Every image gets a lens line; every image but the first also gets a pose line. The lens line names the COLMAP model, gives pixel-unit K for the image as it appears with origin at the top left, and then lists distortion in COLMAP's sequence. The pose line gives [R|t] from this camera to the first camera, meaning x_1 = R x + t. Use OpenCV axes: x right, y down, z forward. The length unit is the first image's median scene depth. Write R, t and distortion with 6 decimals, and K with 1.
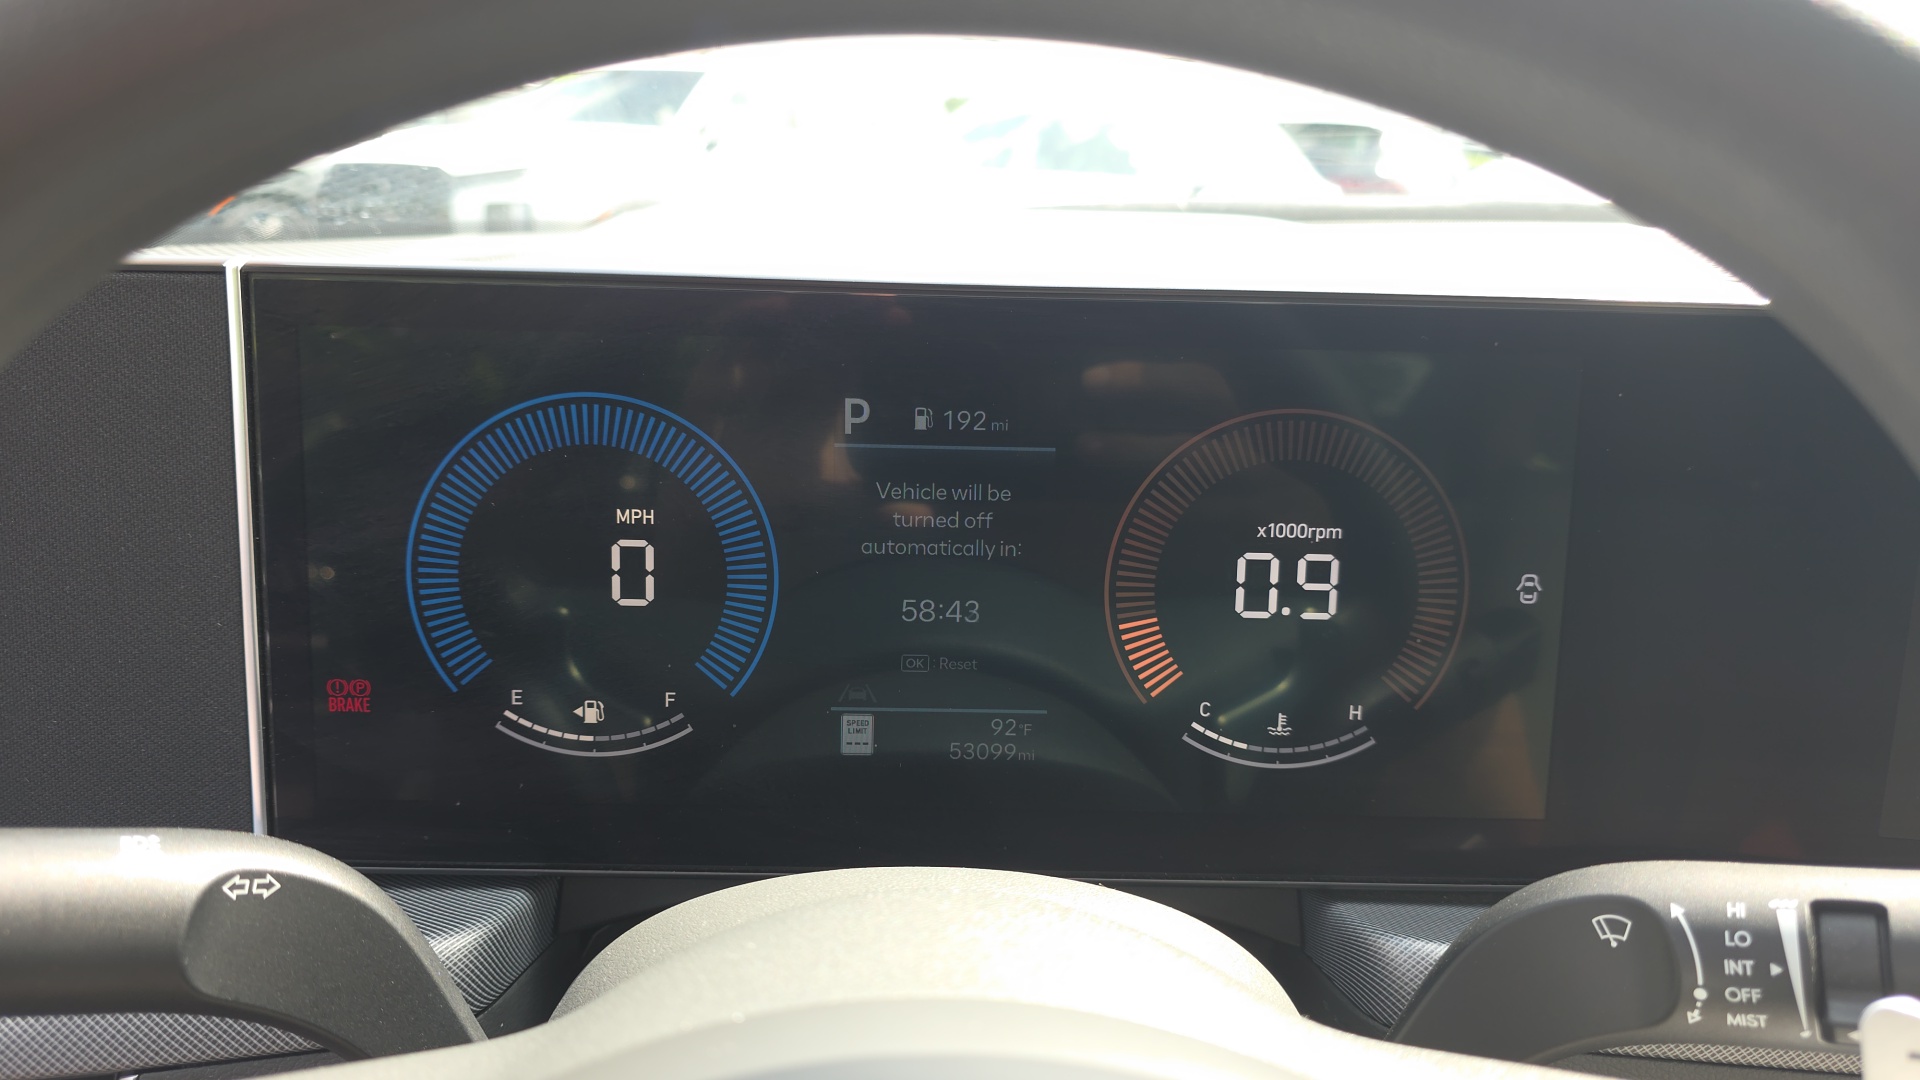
lens RADIAL K [[1321.4, 0, 948.4], [0, 1321.4, 523.7], [0, 0, 1]] dist [0.051749, -0.059091]
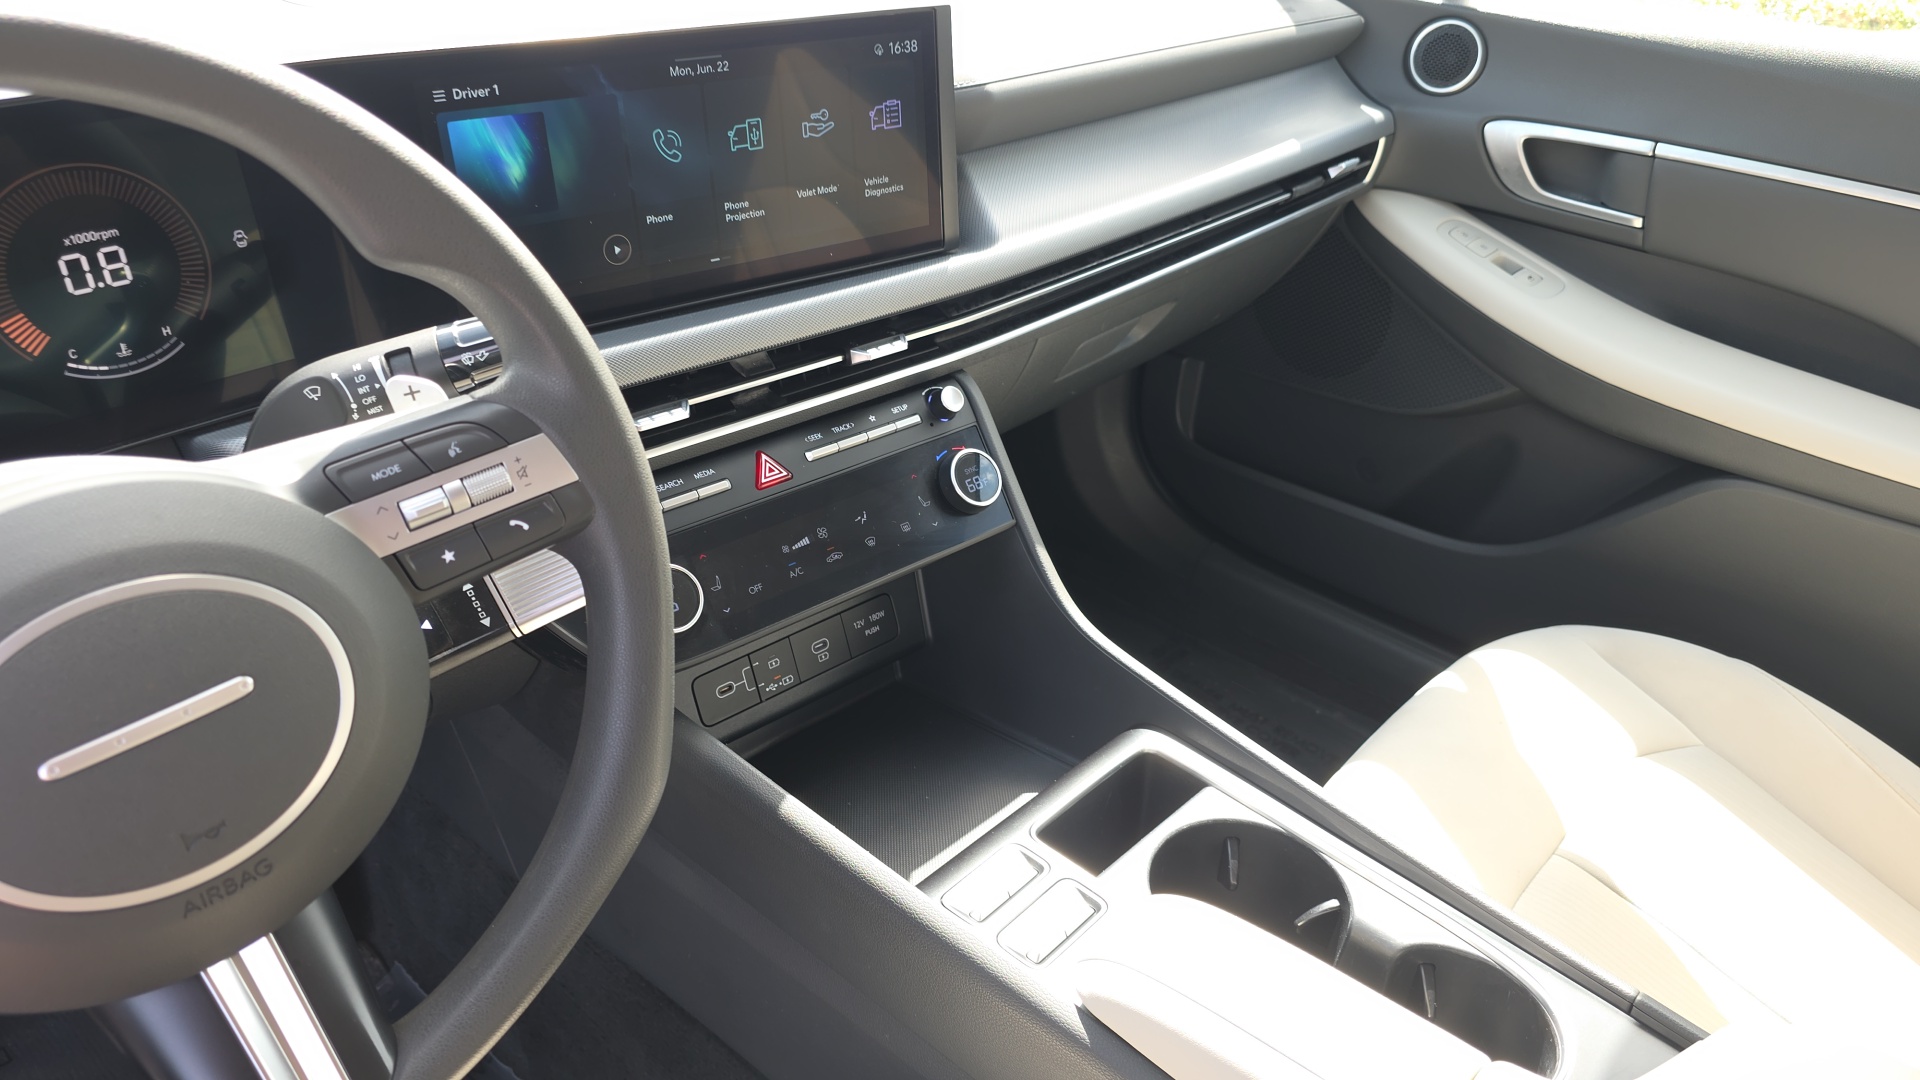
lens RADIAL K [[1321.4, 0, 946.6], [0, 1321.4, 537.1], [0, 0, 1]] dist [0.051749, -0.059091]
pose [[0.680723, -0.373676, 0.630065, -0.211804], [0.157694, 0.914695, 0.372110, -0.105866], [-0.715366, -0.153947, 0.681580, -1.010101]]
